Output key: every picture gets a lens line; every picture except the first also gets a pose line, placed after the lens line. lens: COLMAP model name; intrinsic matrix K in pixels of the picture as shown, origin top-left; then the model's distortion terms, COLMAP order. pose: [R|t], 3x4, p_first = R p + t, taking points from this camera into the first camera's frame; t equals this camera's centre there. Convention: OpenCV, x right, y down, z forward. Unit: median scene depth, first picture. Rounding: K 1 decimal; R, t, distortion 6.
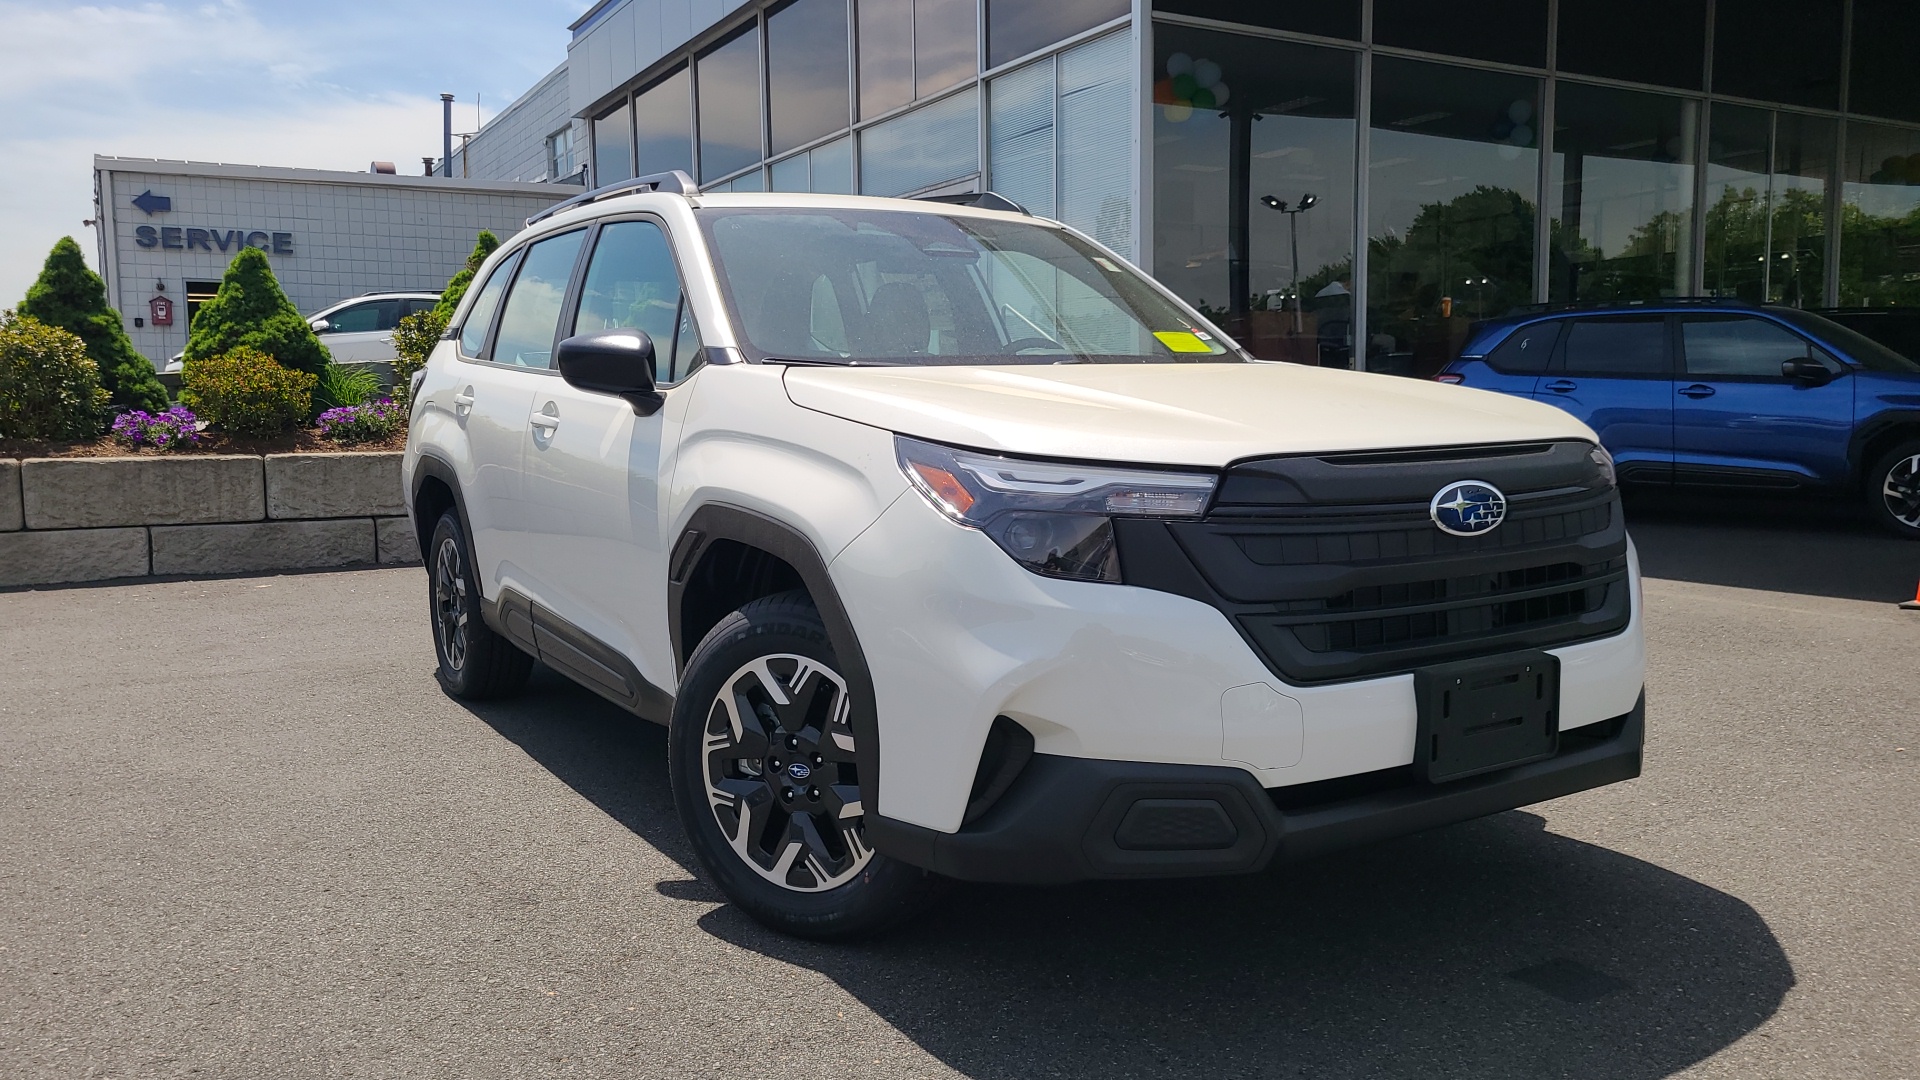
lens RADIAL K [[1434.9, 0, 960.0], [0, 1434.9, 540.0], [0, 0, 1]] dist [0.033877, -0.006590]
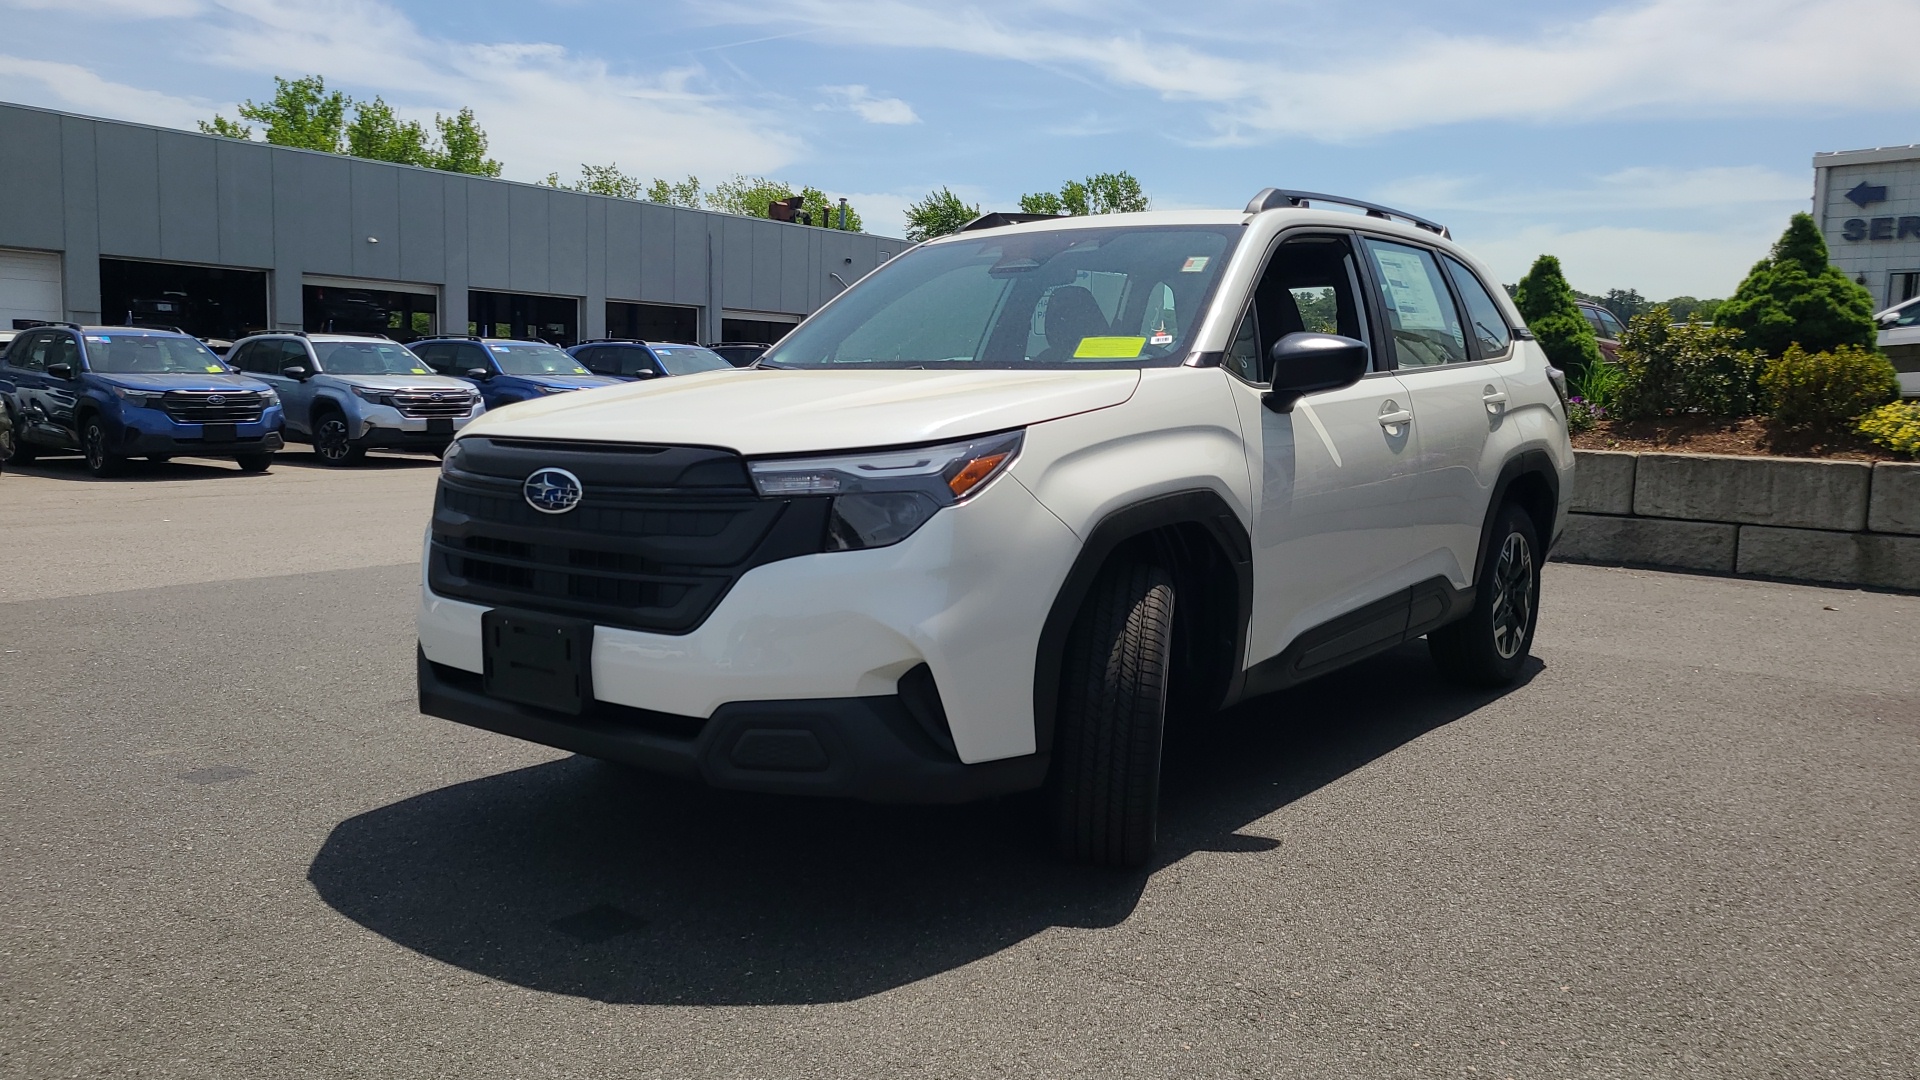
lens RADIAL K [[1445.7, 0, 933.4], [0, 1445.7, 544.4], [0, 0, 1]] dist [0.071473, -0.050841]
pose [[0.331381, 0.119241, -0.935932, 1.338654], [-0.115647, 0.989635, 0.085136, -0.098443], [0.936383, 0.080025, 0.341736, 0.732102]]
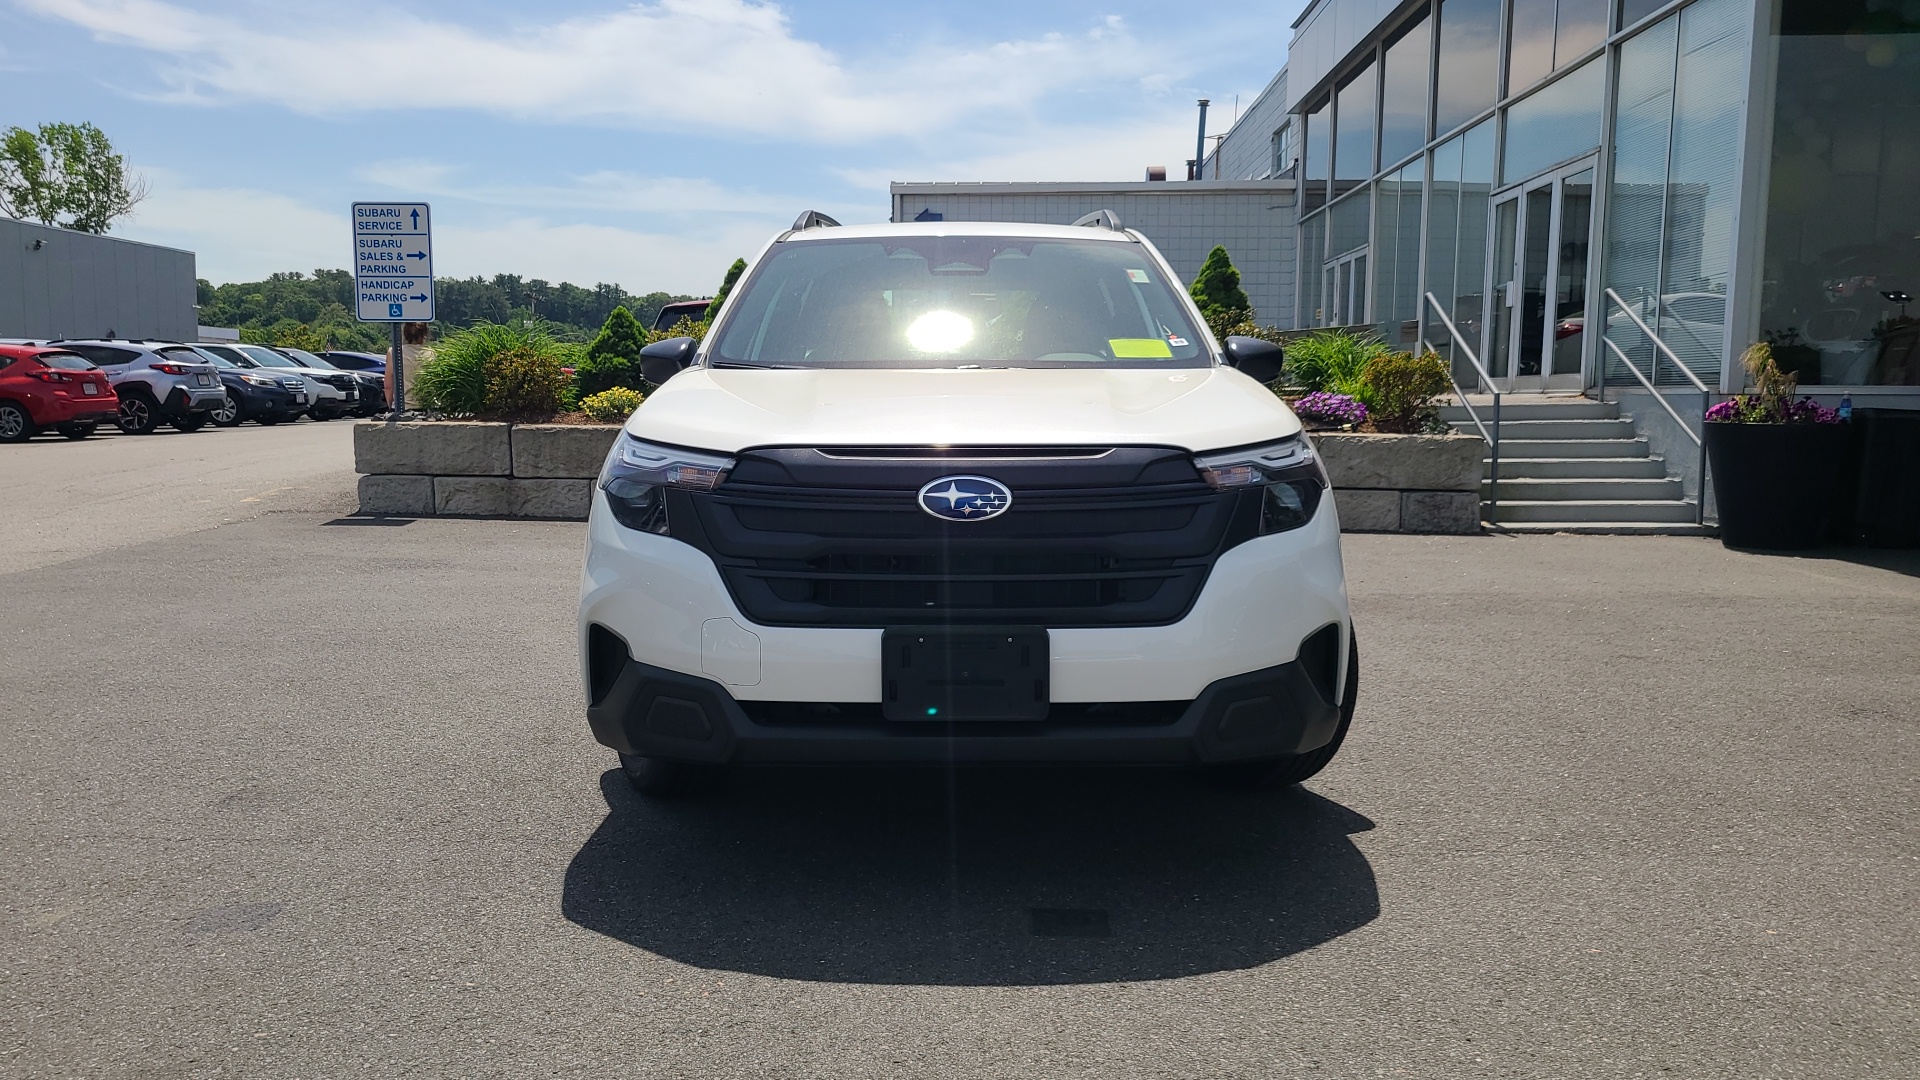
lens RADIAL K [[1435.3, 0, 960.0], [0, 1435.3, 540.0], [0, 0, 1]] dist [0.065950, -0.046425]
pose [[0.848542, 0.073496, -0.523998, 0.803147], [-0.068820, 0.997224, 0.028426, -0.017660], [0.524633, 0.011941, 0.851245, -0.005723]]
